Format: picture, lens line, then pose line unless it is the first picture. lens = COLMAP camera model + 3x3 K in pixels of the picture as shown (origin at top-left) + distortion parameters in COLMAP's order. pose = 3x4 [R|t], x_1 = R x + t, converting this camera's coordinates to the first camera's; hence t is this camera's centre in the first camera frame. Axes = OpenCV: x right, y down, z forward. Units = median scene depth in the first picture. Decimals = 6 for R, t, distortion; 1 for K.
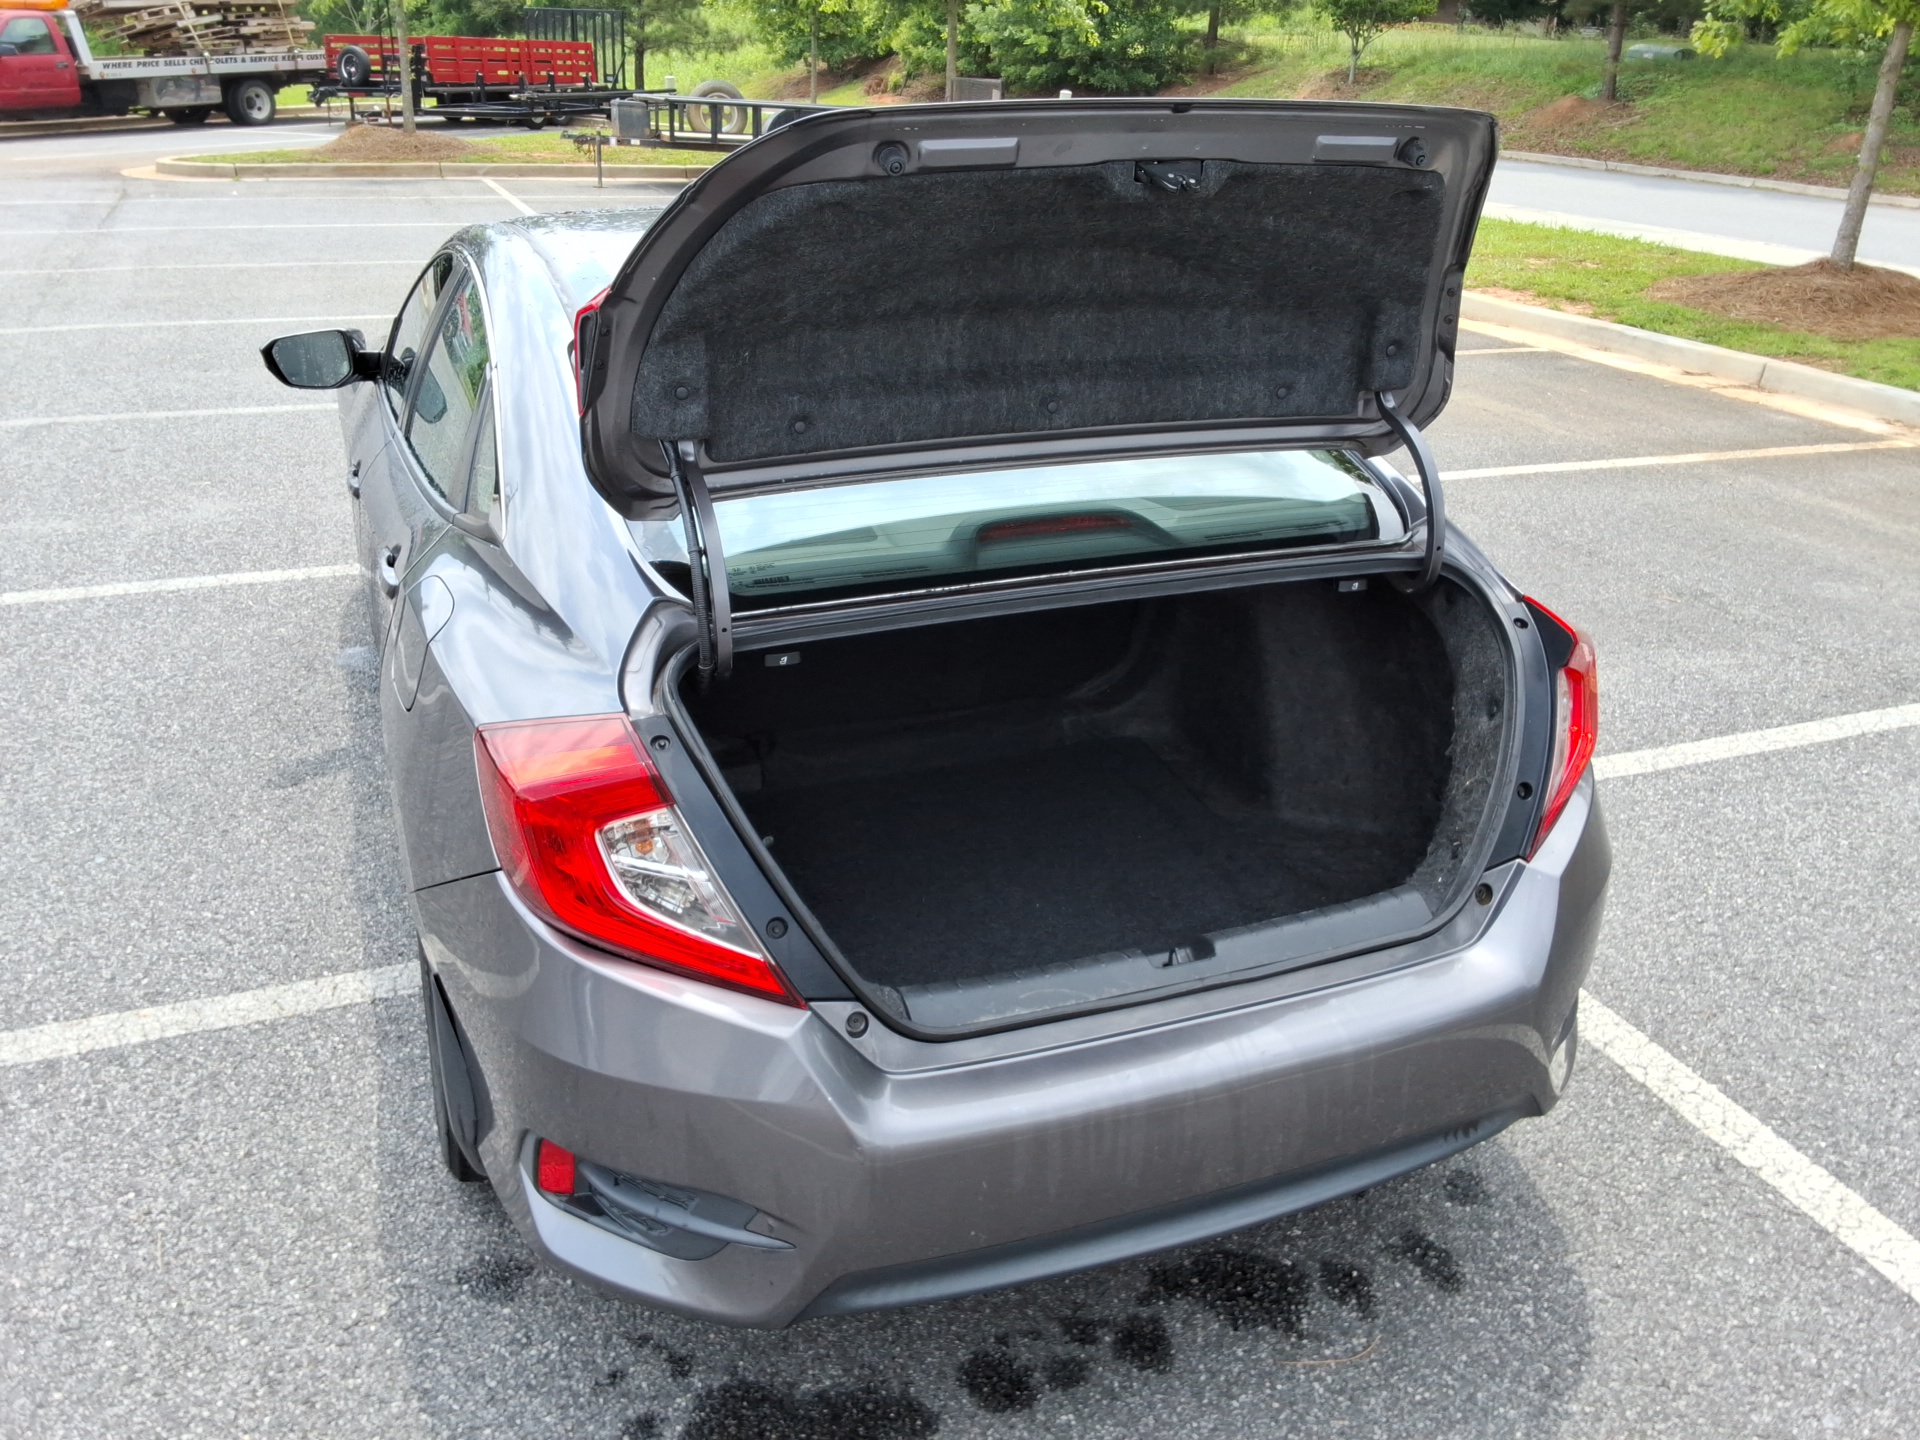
lens RADIAL K [[1558.7, 0, 970.2], [0, 1558.7, 709.4], [0, 0, 1]] dist [0.067085, -0.120574]
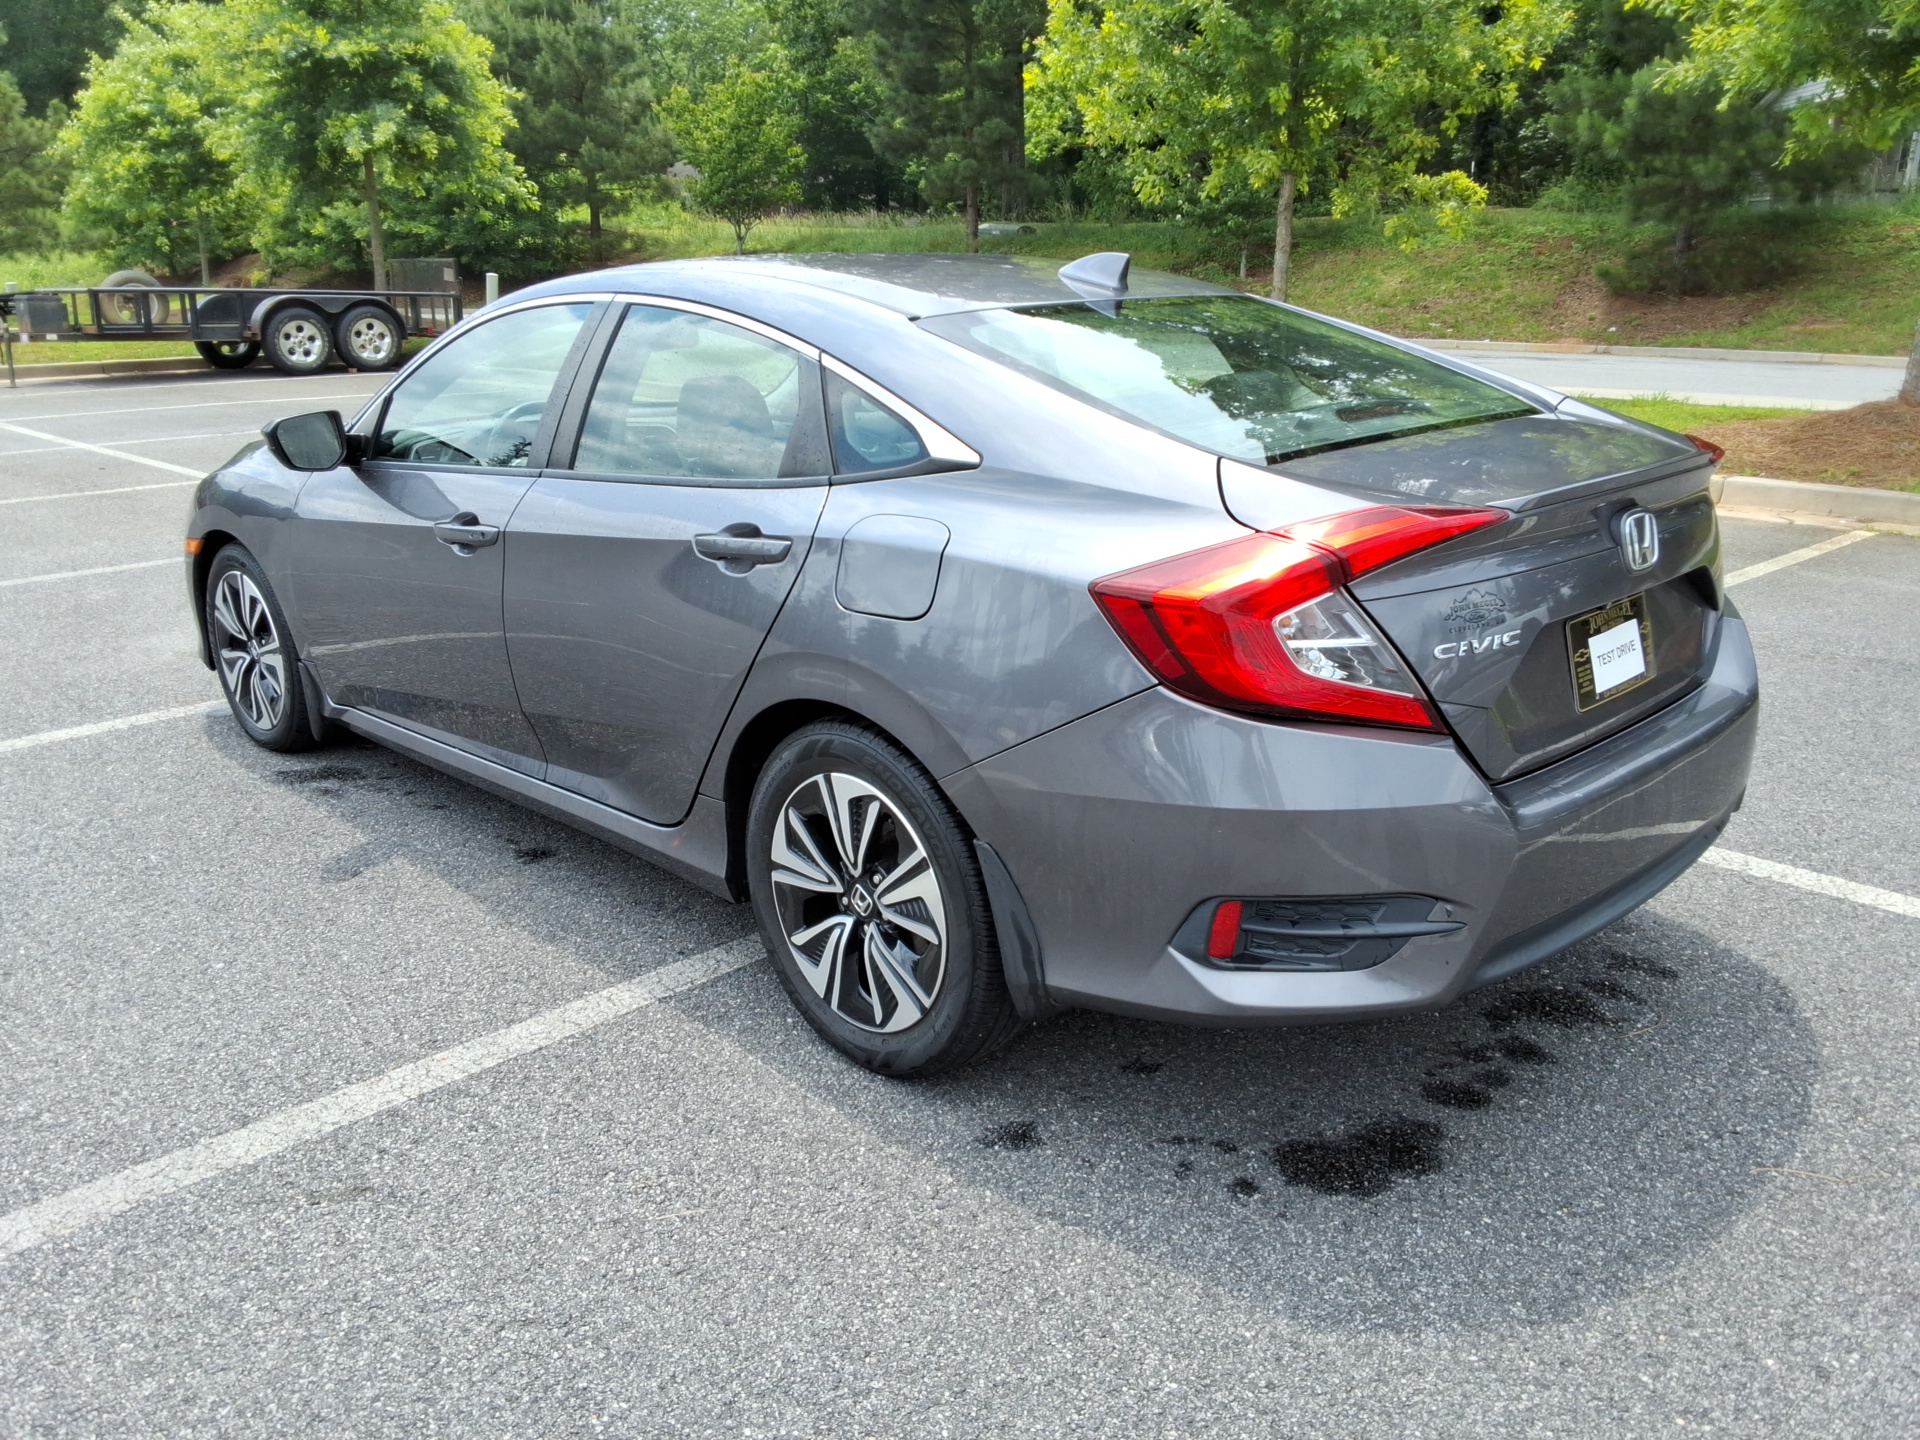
lens RADIAL K [[1552.9, 0, 978.6], [0, 1552.9, 719.1], [0, 0, 1]] dist [0.118791, -0.204768]
pose [[0.917372, -0.141763, 0.371929, -0.608845], [0.181044, 0.980783, -0.072718, 0.132341], [-0.354473, 0.134045, 0.925408, -0.037931]]
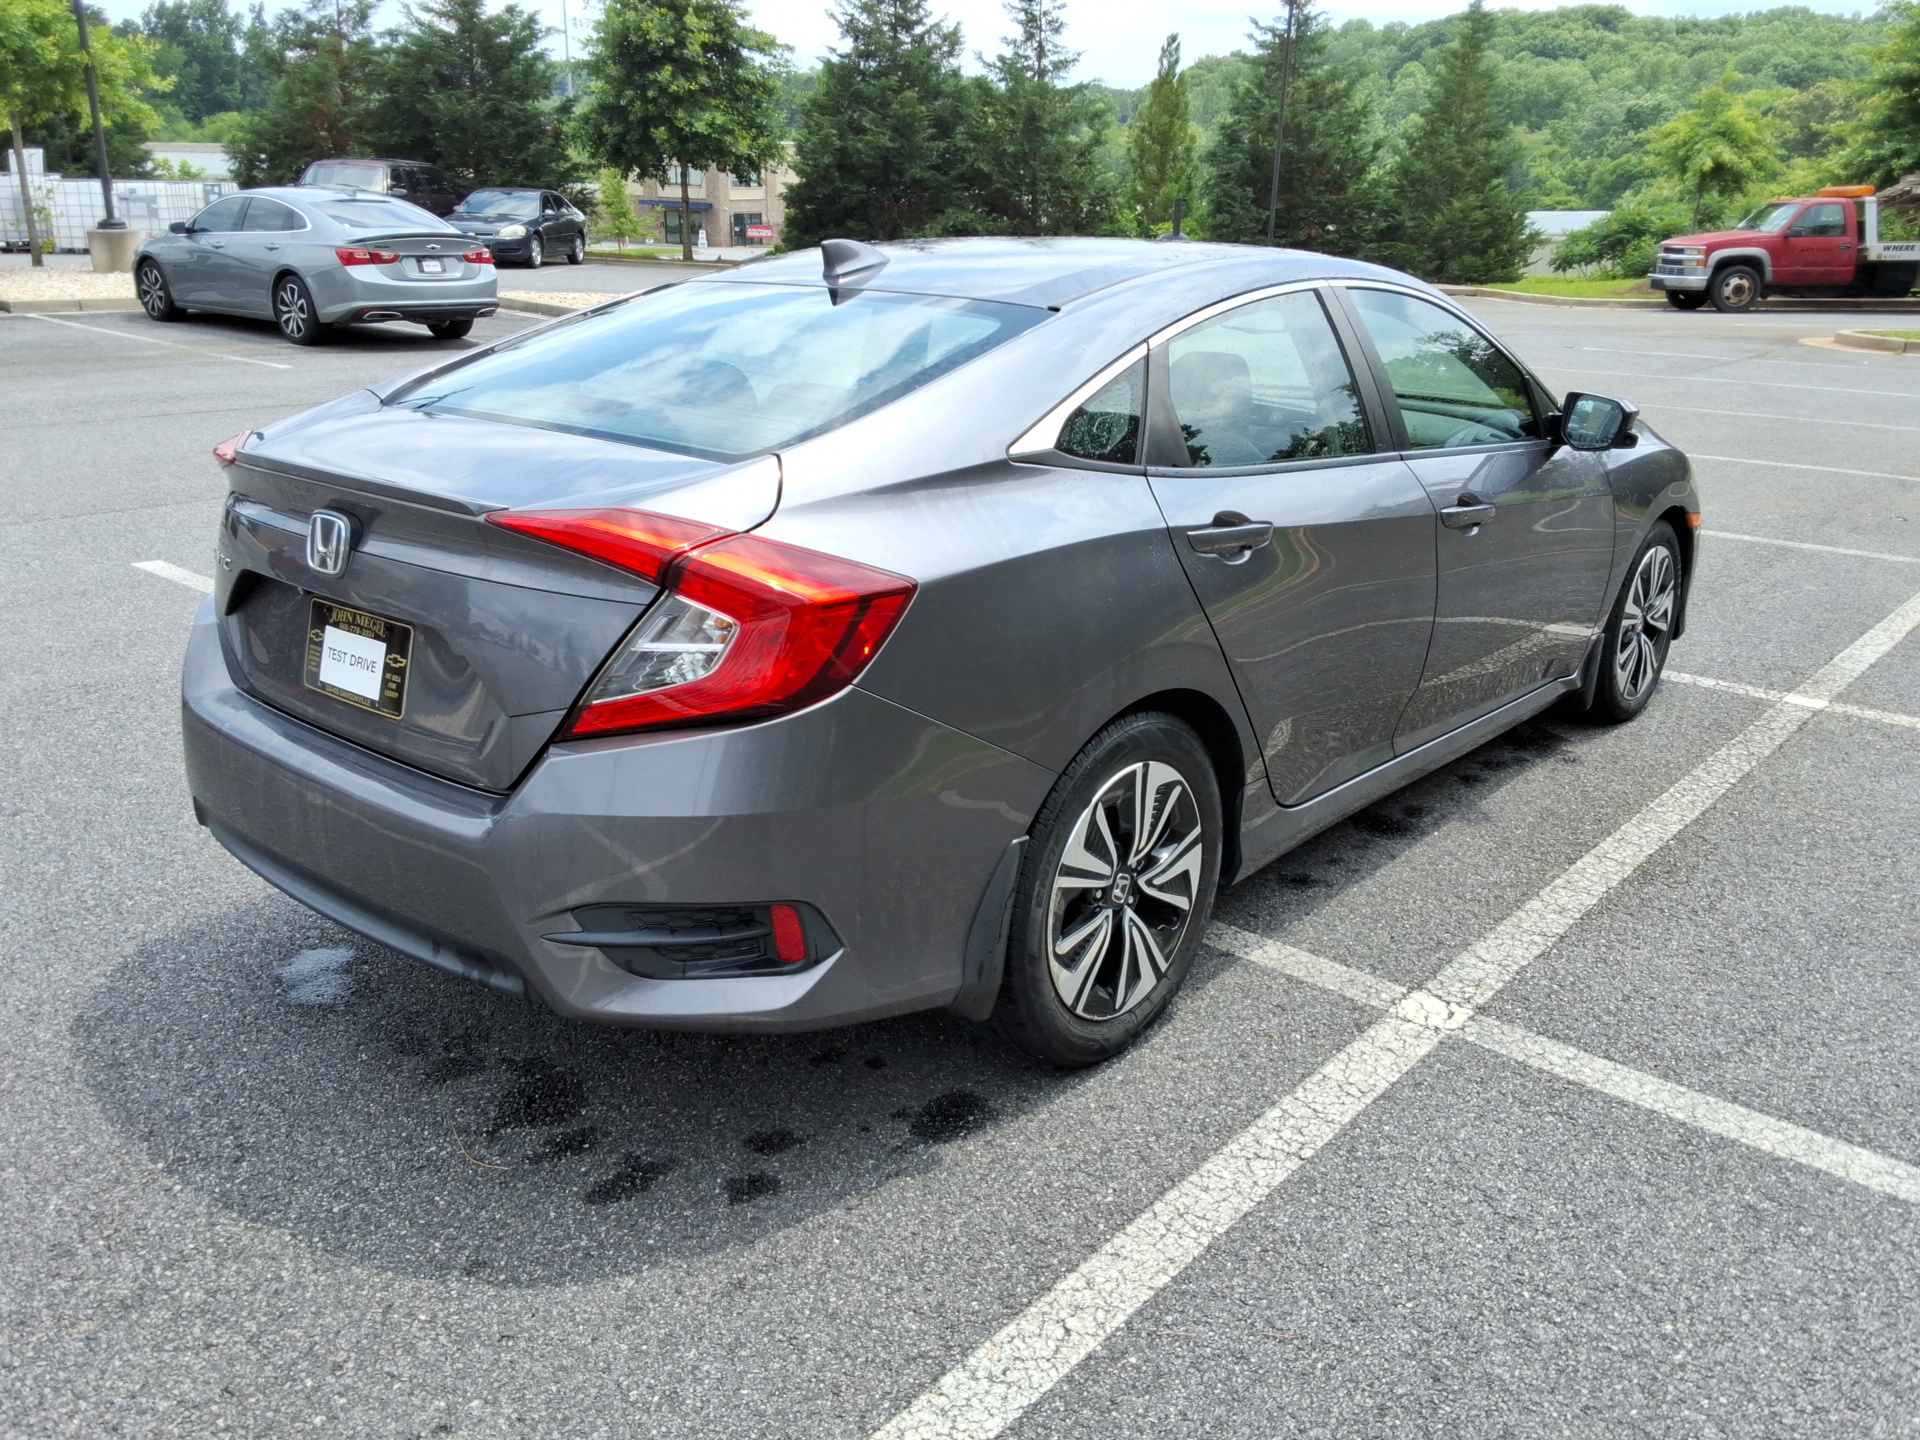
lens RADIAL K [[1534.3, 0, 969.2], [0, 1534.3, 714.6], [0, 0, 1]] dist [0.101577, -0.155057]
pose [[0.457731, 0.256258, -0.851360, 1.056392], [-0.350573, 0.932001, 0.092047, -0.087071], [0.817056, 0.256332, 0.516443, 0.537331]]
